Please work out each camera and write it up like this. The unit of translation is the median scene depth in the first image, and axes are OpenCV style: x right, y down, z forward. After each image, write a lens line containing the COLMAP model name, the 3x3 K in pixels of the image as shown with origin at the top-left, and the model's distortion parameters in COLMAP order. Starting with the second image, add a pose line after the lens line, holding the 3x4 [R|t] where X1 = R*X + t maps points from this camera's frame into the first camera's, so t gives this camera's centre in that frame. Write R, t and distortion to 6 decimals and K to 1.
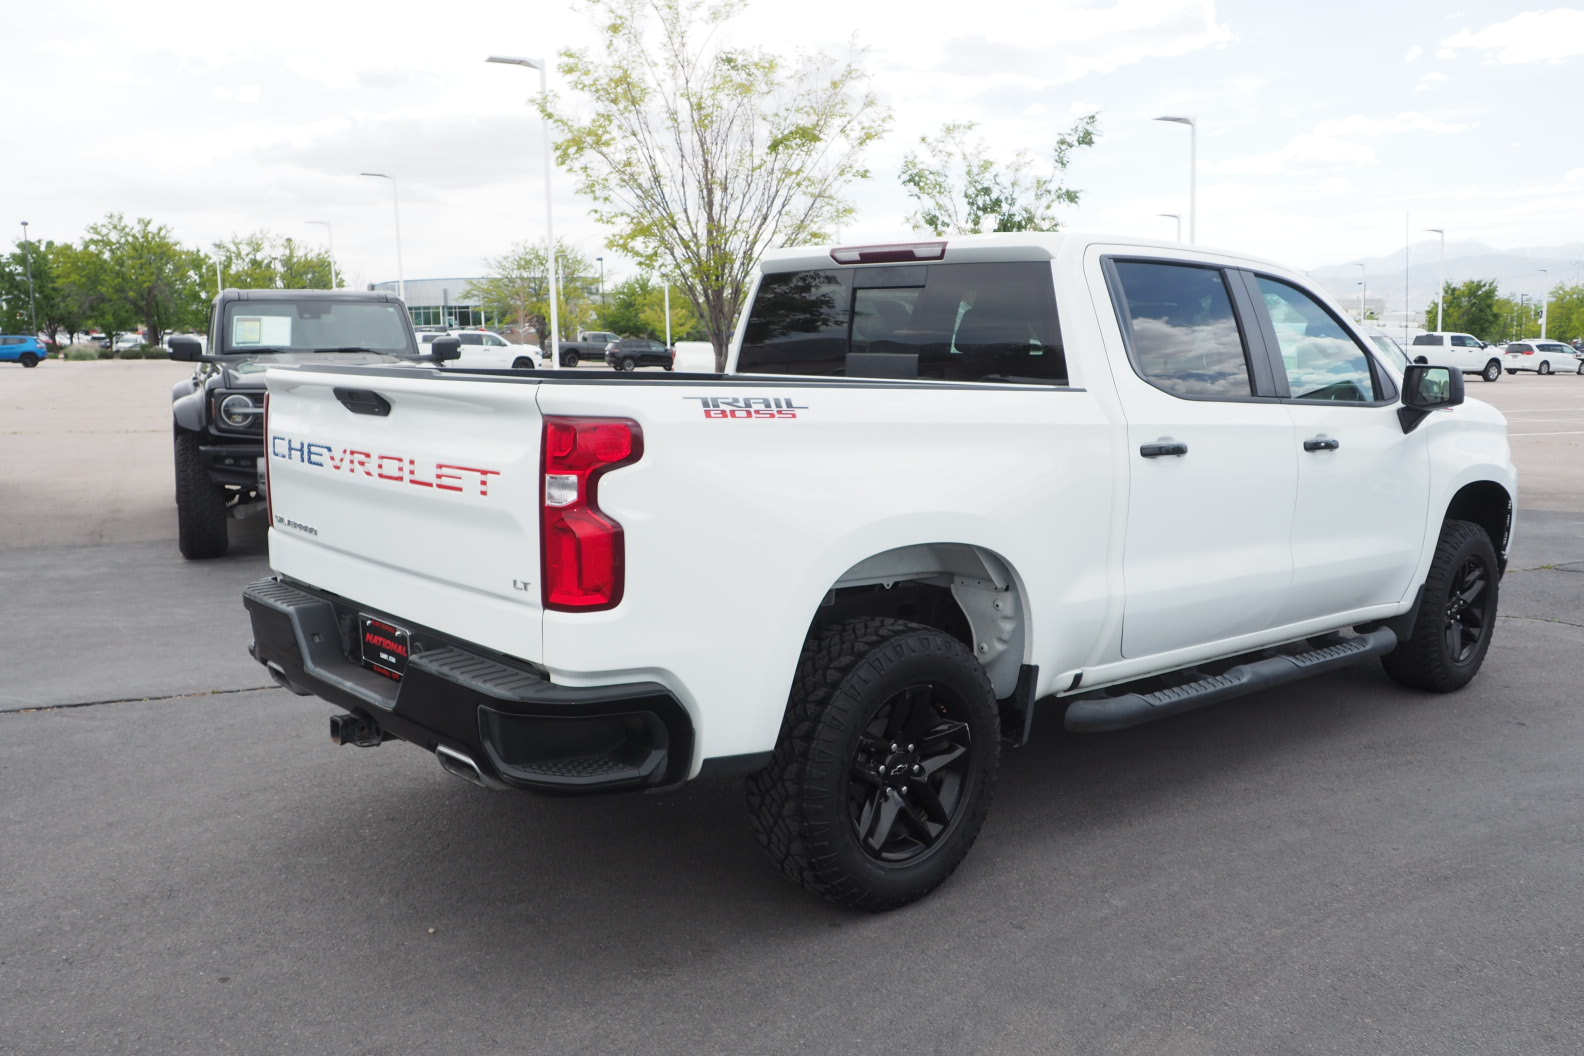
lens RADIAL K [[1334.7, 0, 830.4], [0, 1334.7, 509.7], [0, 0, 1]] dist [-0.025584, 0.011316]
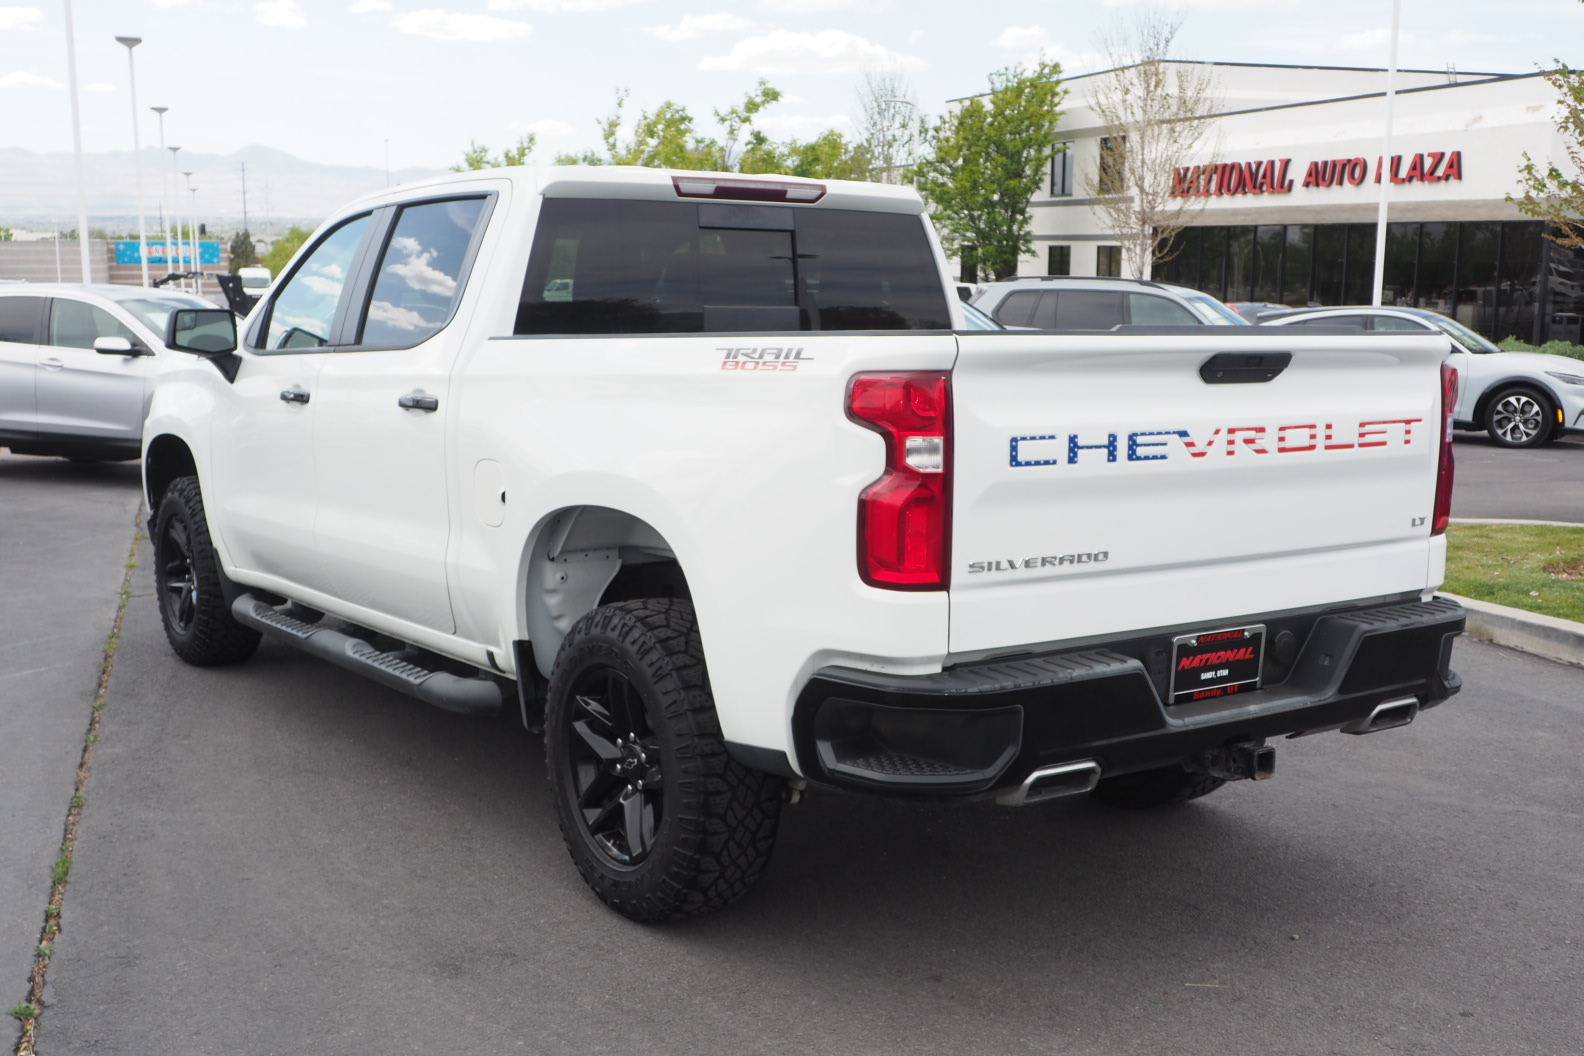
lens RADIAL K [[1663.5, 0, 793.5], [0, 1663.5, 536.0], [0, 0, 1]] dist [-0.013414, 0.000000]
pose [[0.155383, -0.143274, 0.977409, -1.328217], [0.117926, 0.985041, 0.125645, -0.131395], [-0.980790, 0.095739, 0.169954, 1.032536]]
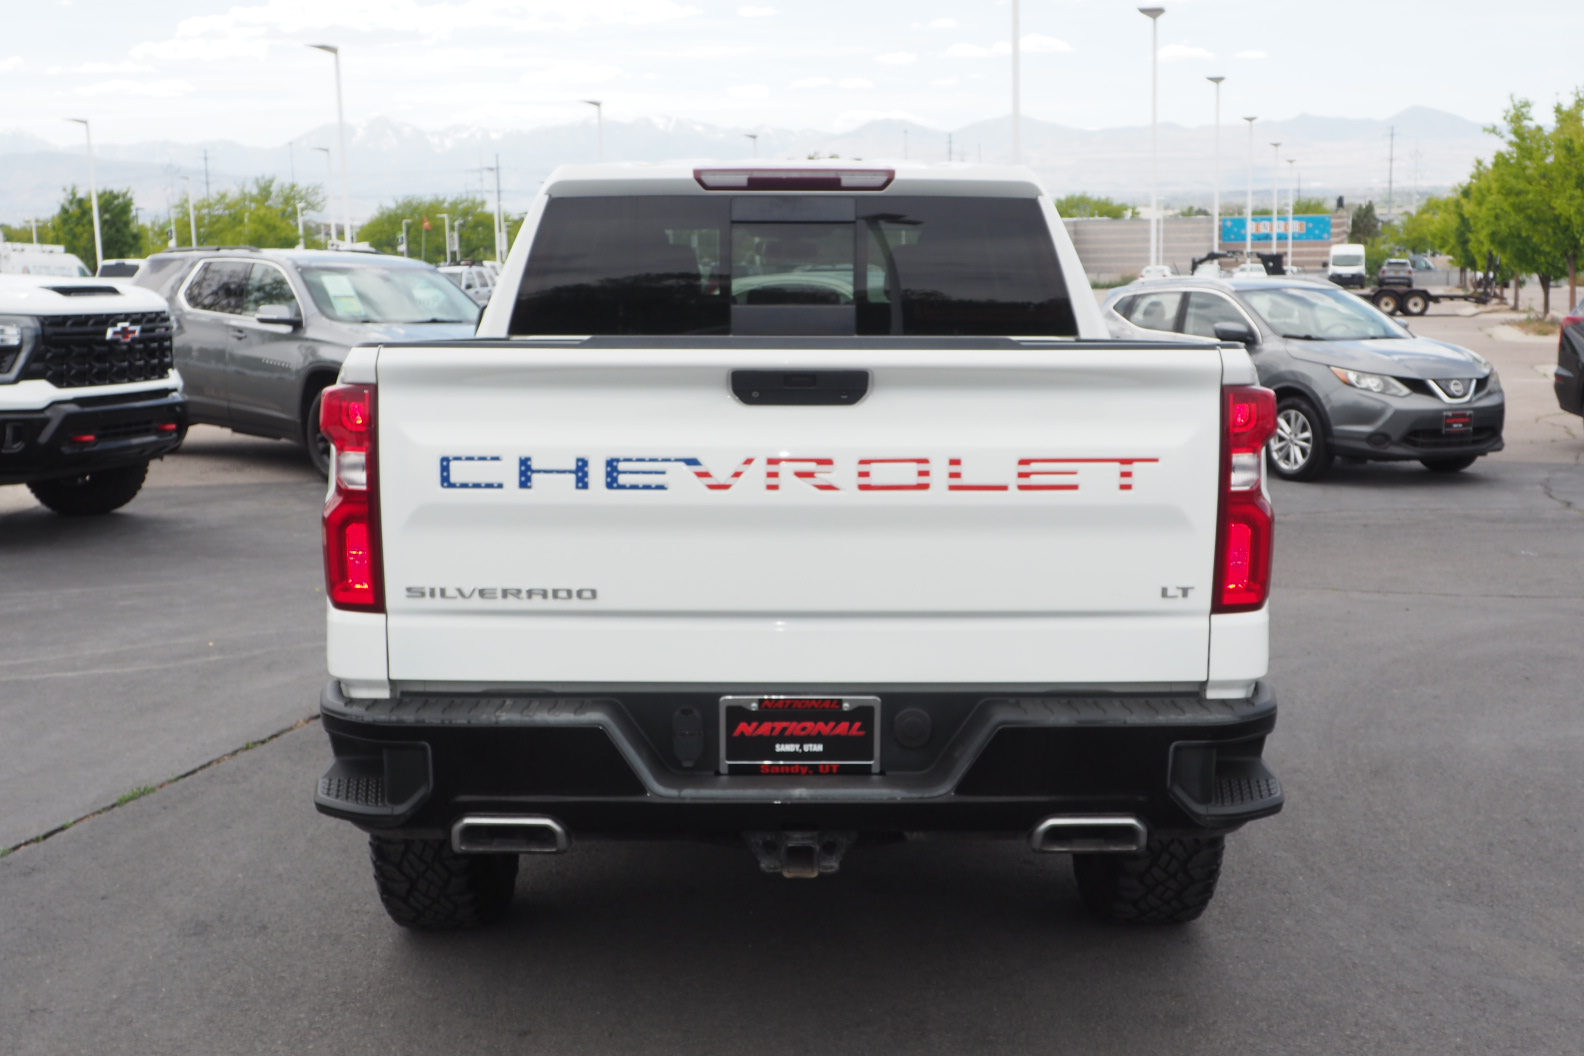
lens RADIAL K [[1836.7, 0, 830.5], [0, 1836.7, 533.6], [0, 0, 1]] dist [0.000324, 0.000000]
pose [[0.669926, -0.109675, 0.734282, -0.986730], [0.098417, 0.993419, 0.058590, -0.055293], [-0.735876, 0.033015, 0.676311, 0.310908]]
